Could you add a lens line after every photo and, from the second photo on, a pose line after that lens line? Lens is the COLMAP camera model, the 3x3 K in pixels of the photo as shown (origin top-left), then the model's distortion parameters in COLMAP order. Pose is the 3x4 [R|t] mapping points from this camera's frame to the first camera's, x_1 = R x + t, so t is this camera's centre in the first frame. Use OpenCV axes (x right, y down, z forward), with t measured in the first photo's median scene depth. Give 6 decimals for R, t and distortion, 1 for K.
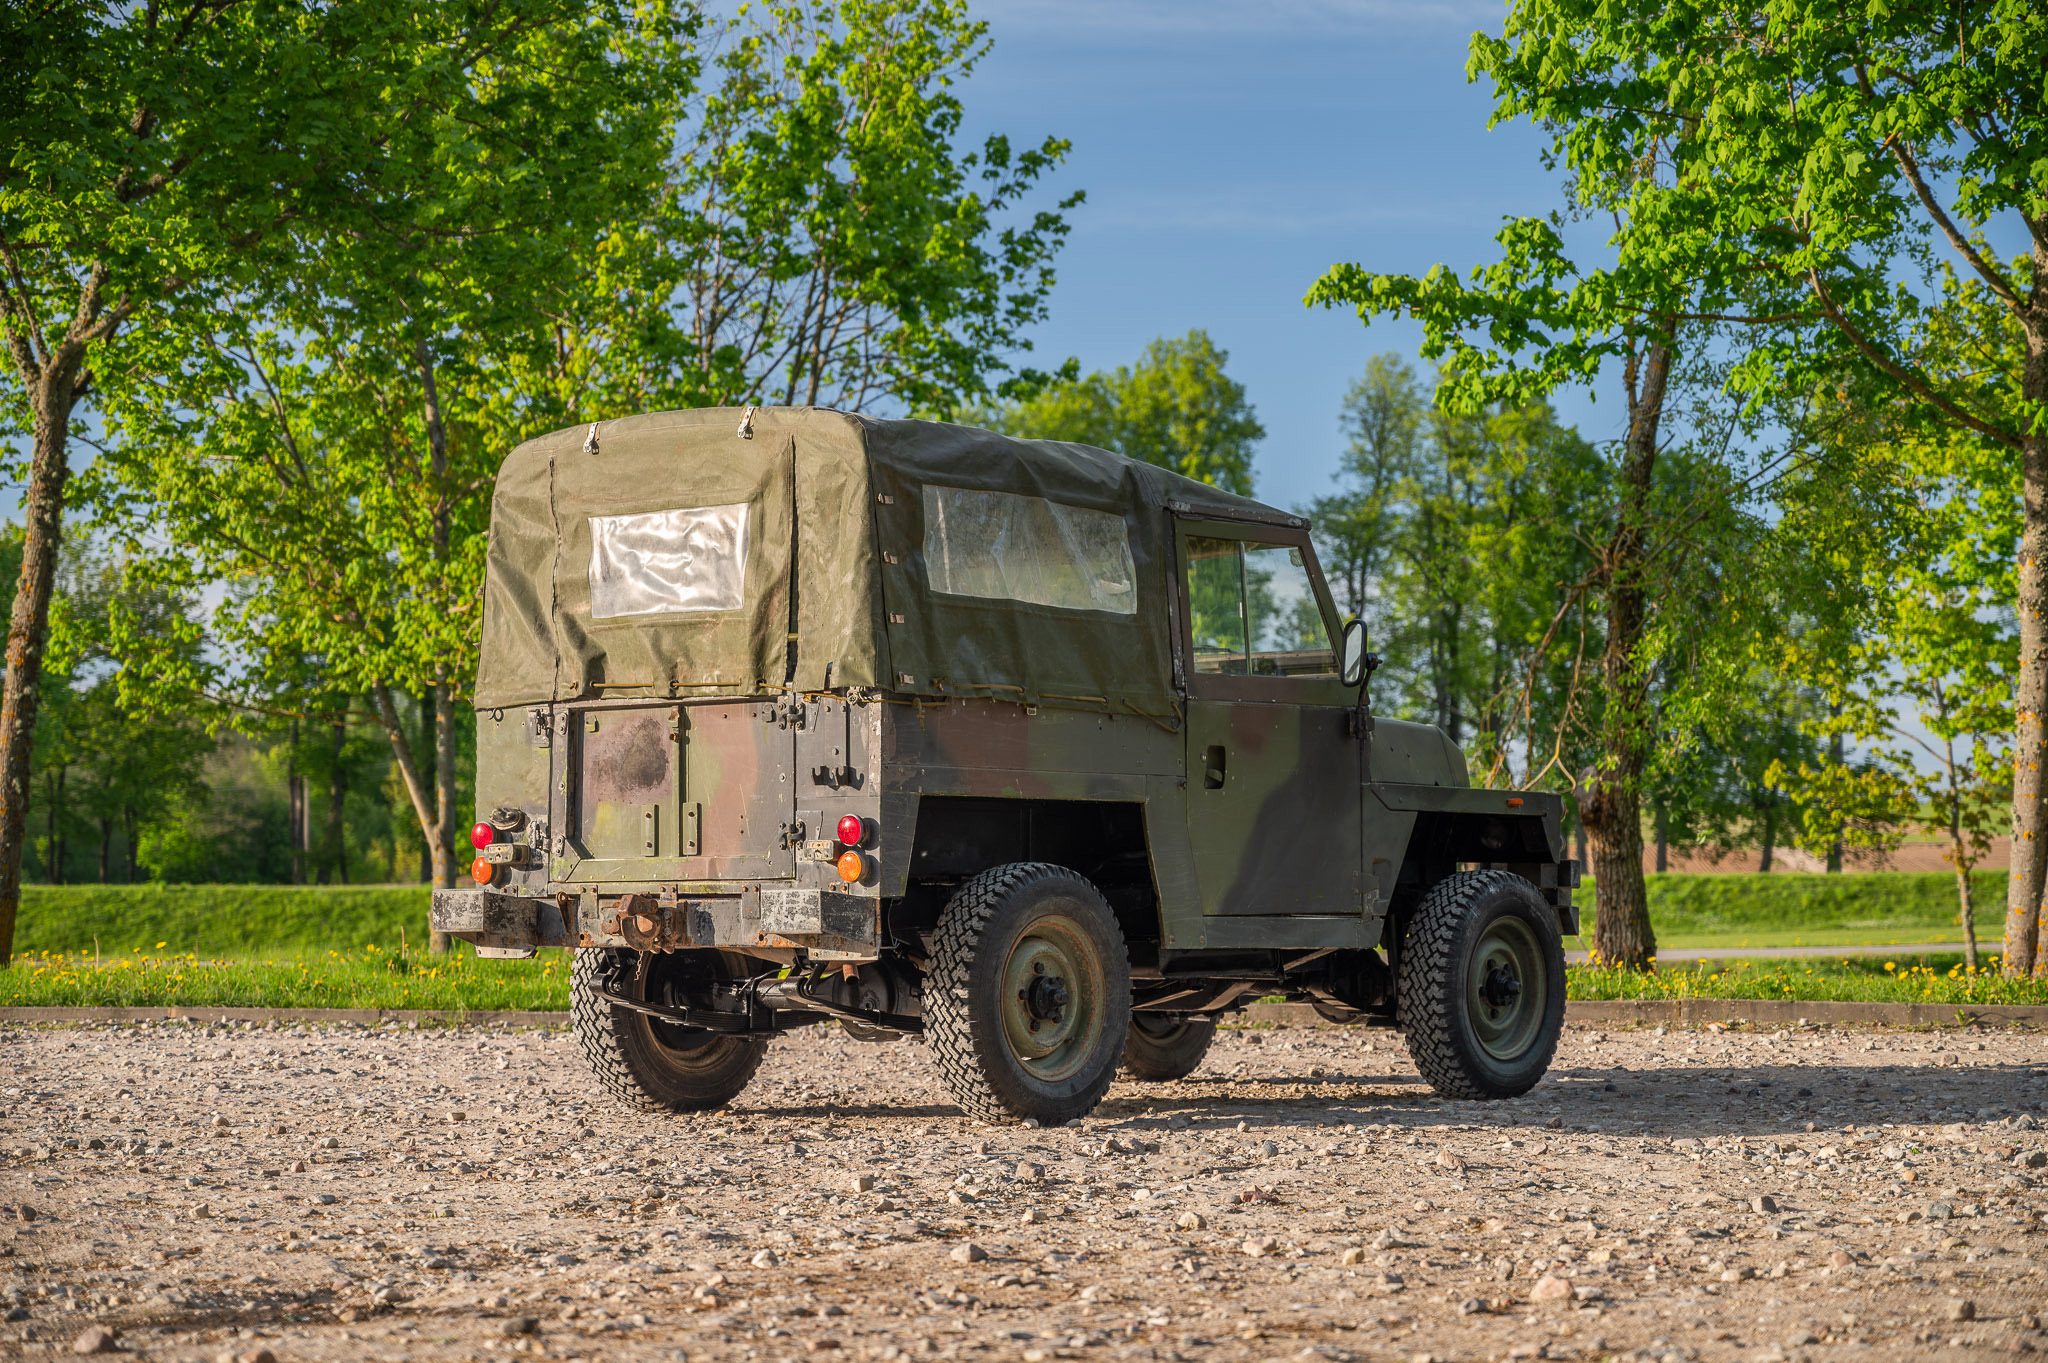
lens RADIAL K [[4146.4, 0, 1031.6], [0, 4146.4, 739.0], [0, 0, 1]] dist [-0.004084, 0.099160]
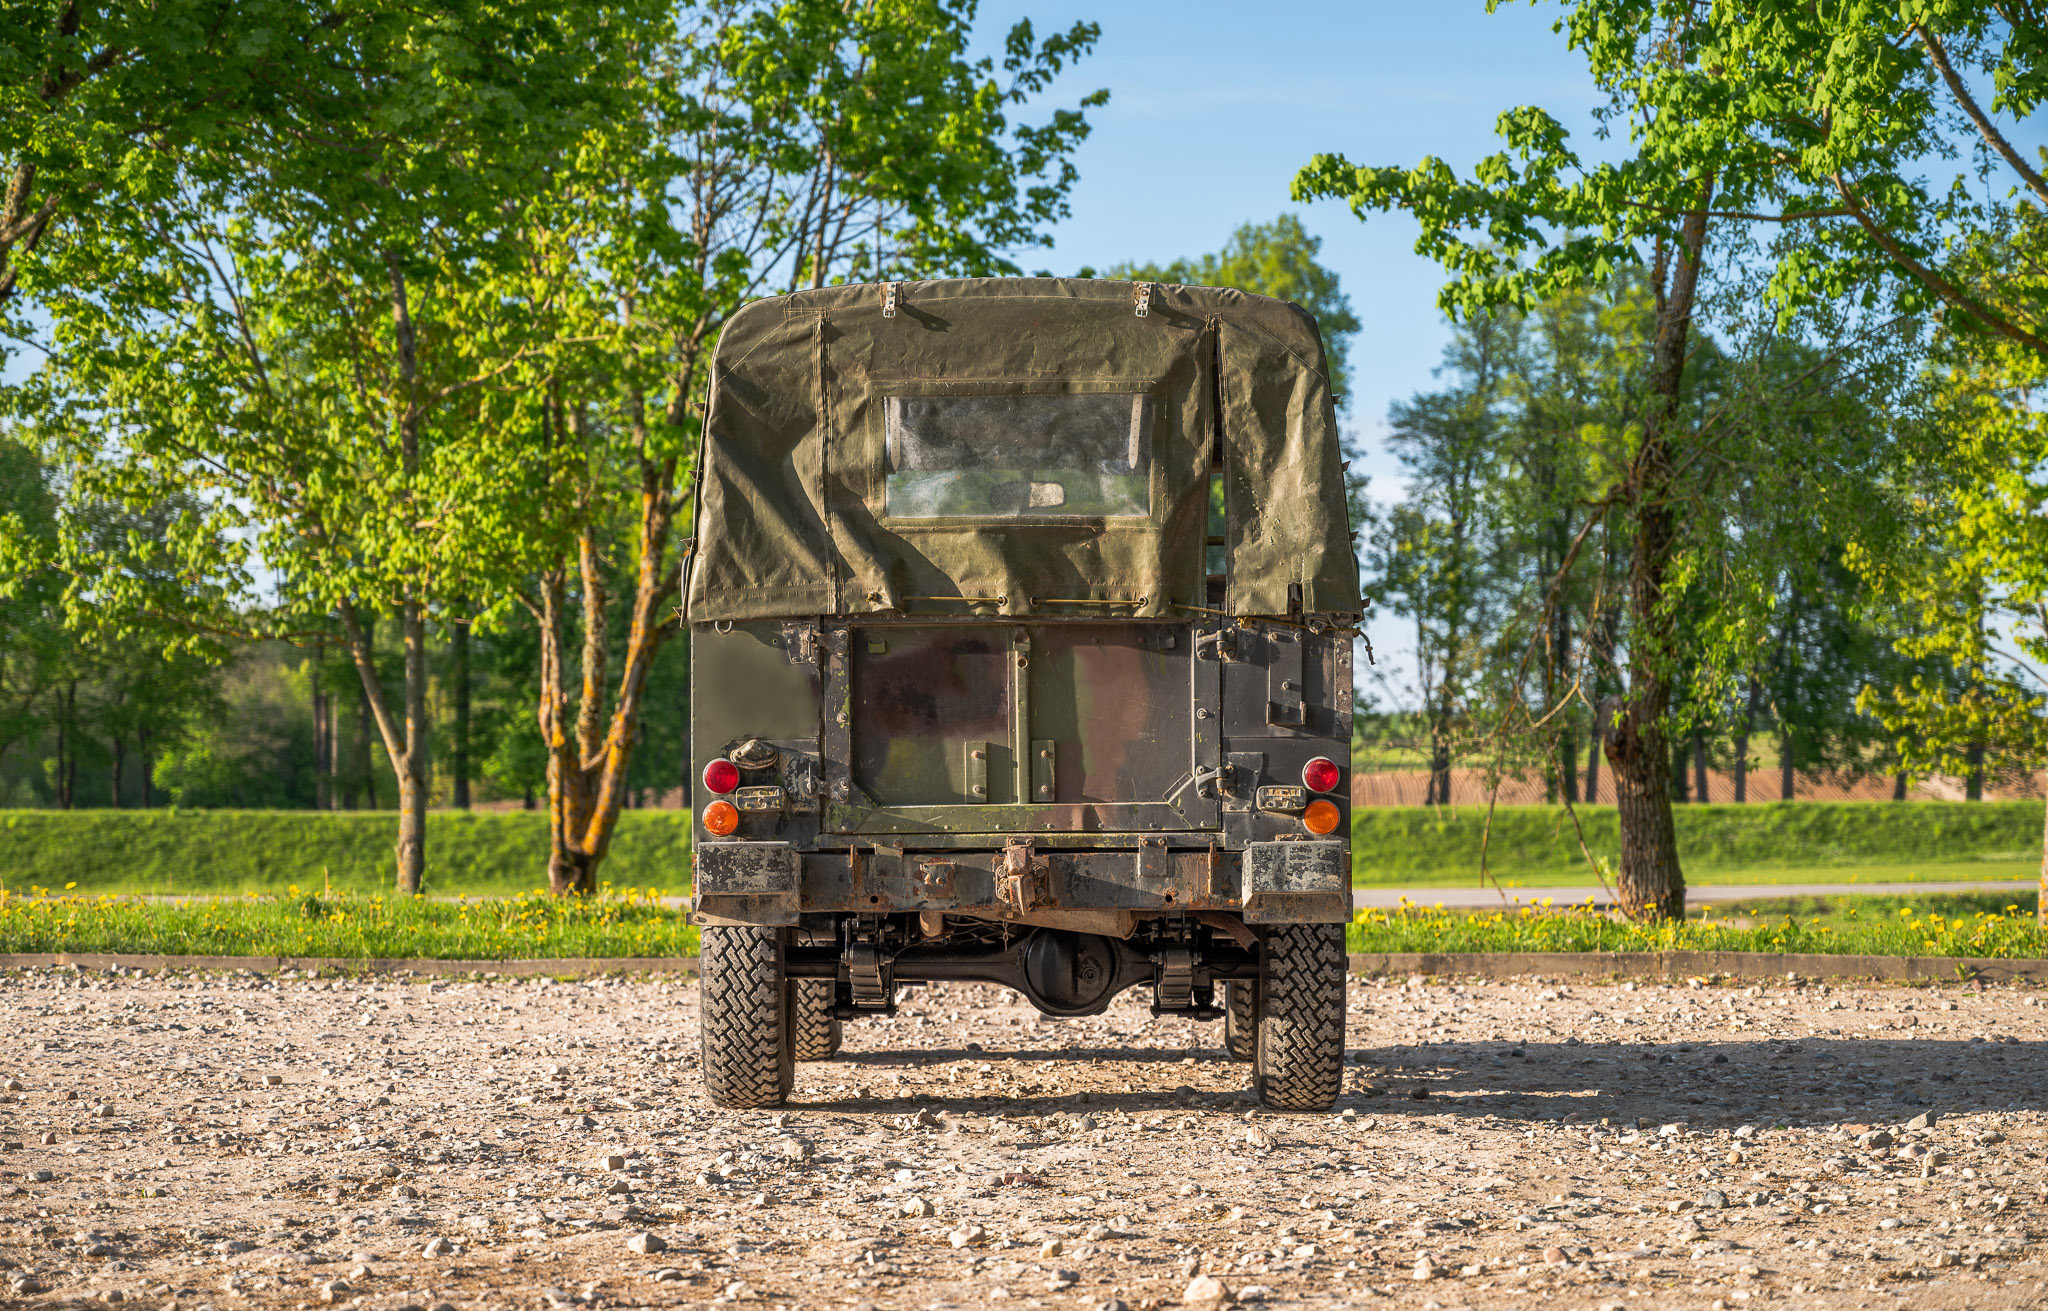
lens RADIAL K [[4458.8, 0, 1024.0], [0, 4458.8, 655.5], [0, 0, 1]] dist [-0.056493, 0.645808]
pose [[0.999745, 0.001754, -0.022496, 0.033092], [-0.001741, 0.999998, 0.000590, -0.003928], [0.022497, -0.000551, 0.999747, -0.005625]]
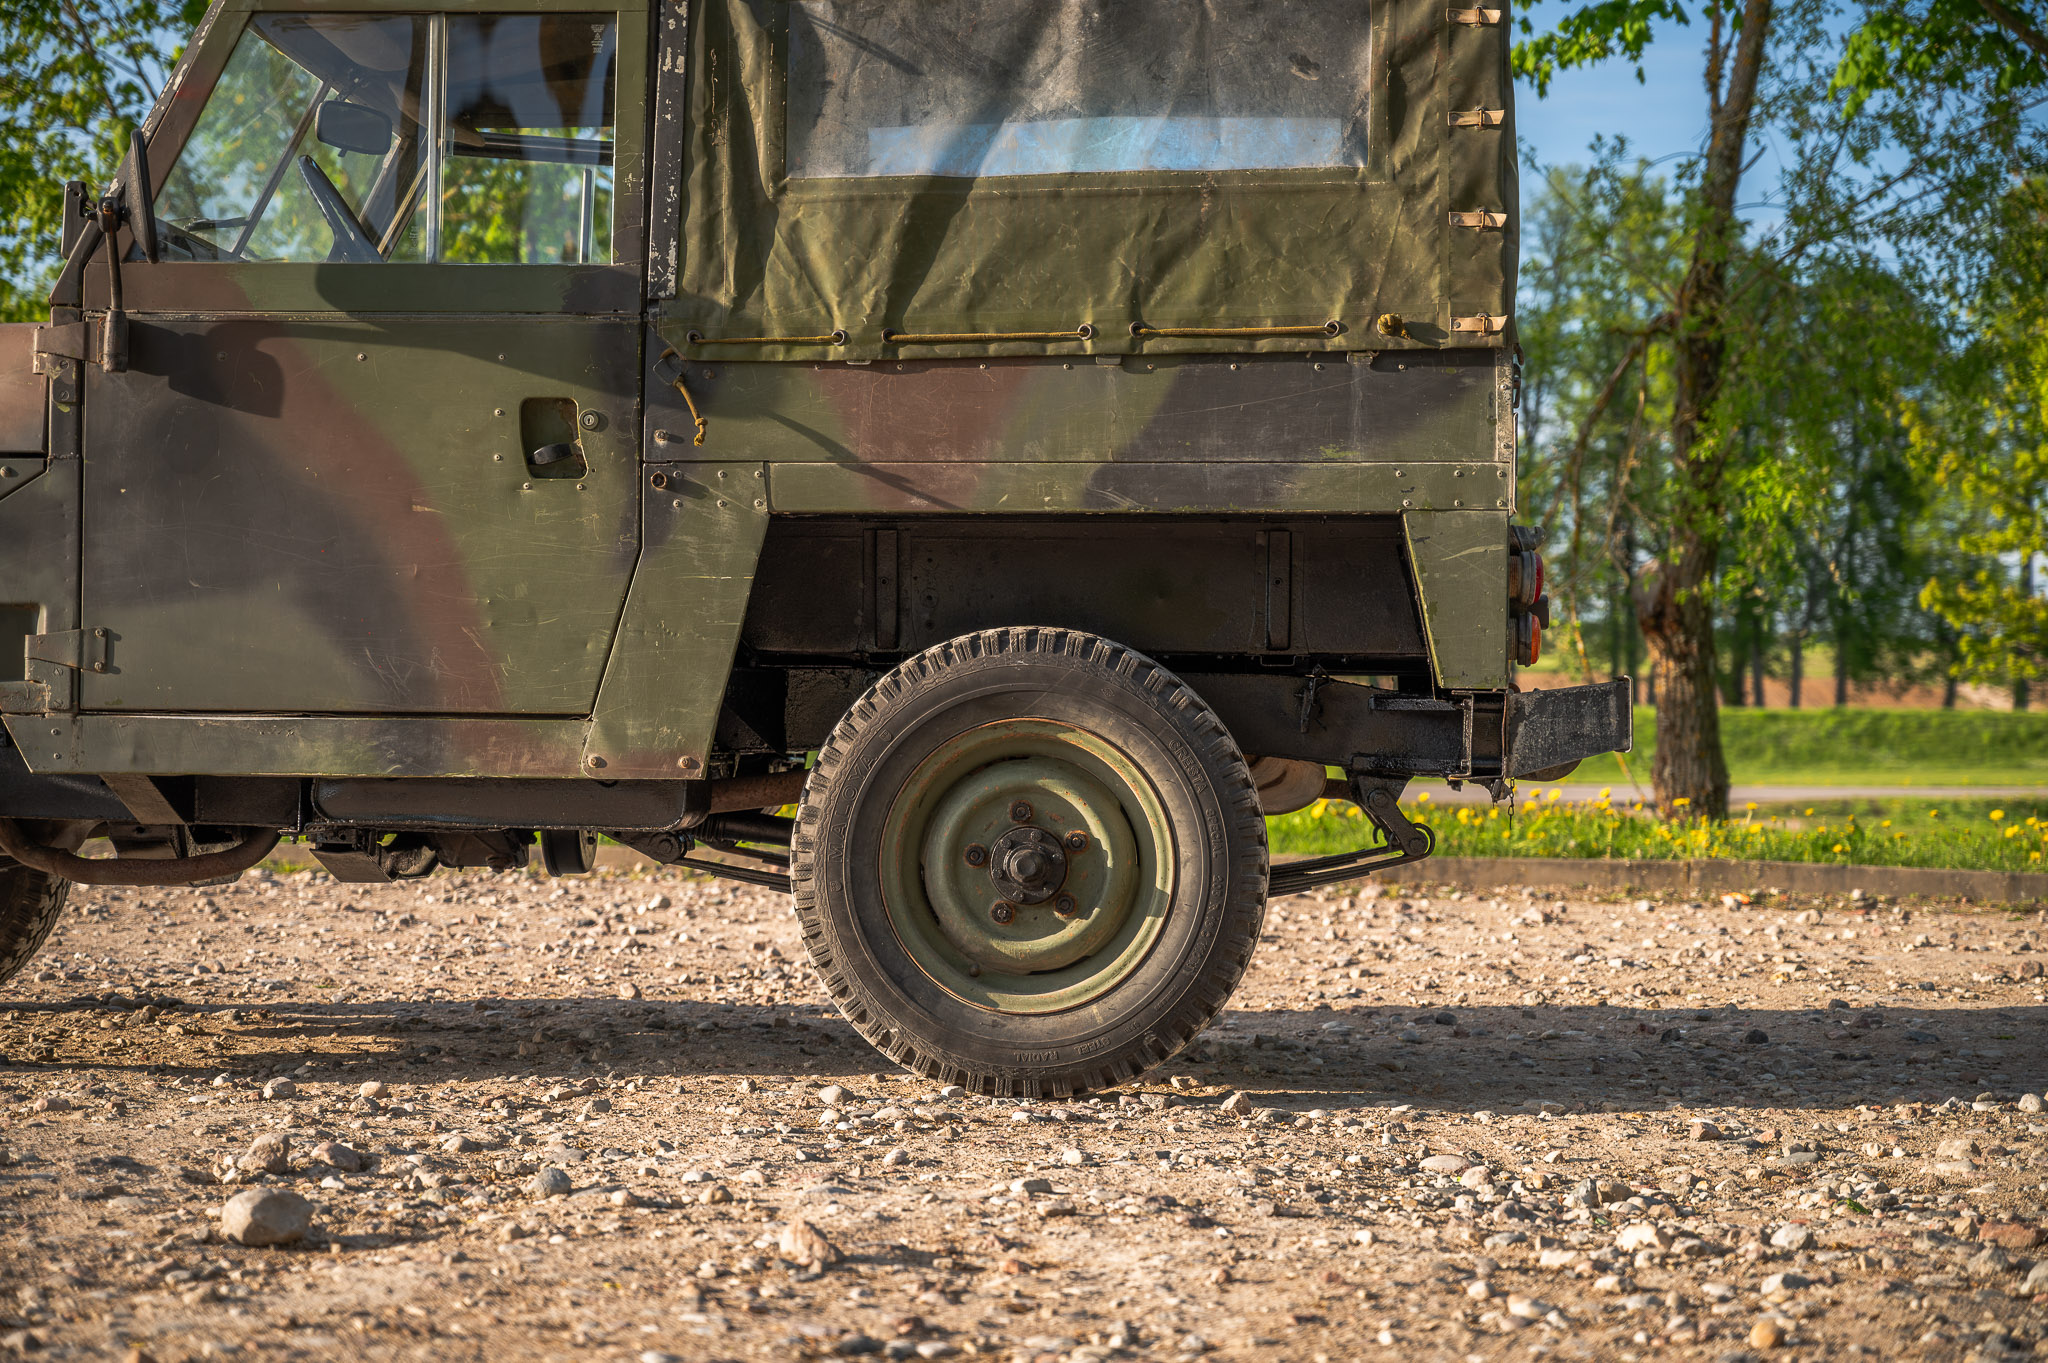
lens RADIAL K [[4131.1, 0, 1024.0], [0, 4131.1, 681.5], [0, 0, 1]] dist [0.002951, -0.043563]
pose [[0.998680, 0.019004, -0.047721, 0.069138], [-0.017610, 0.999411, 0.029453, 0.011501], [0.048253, -0.028574, 0.998426, 0.254752]]
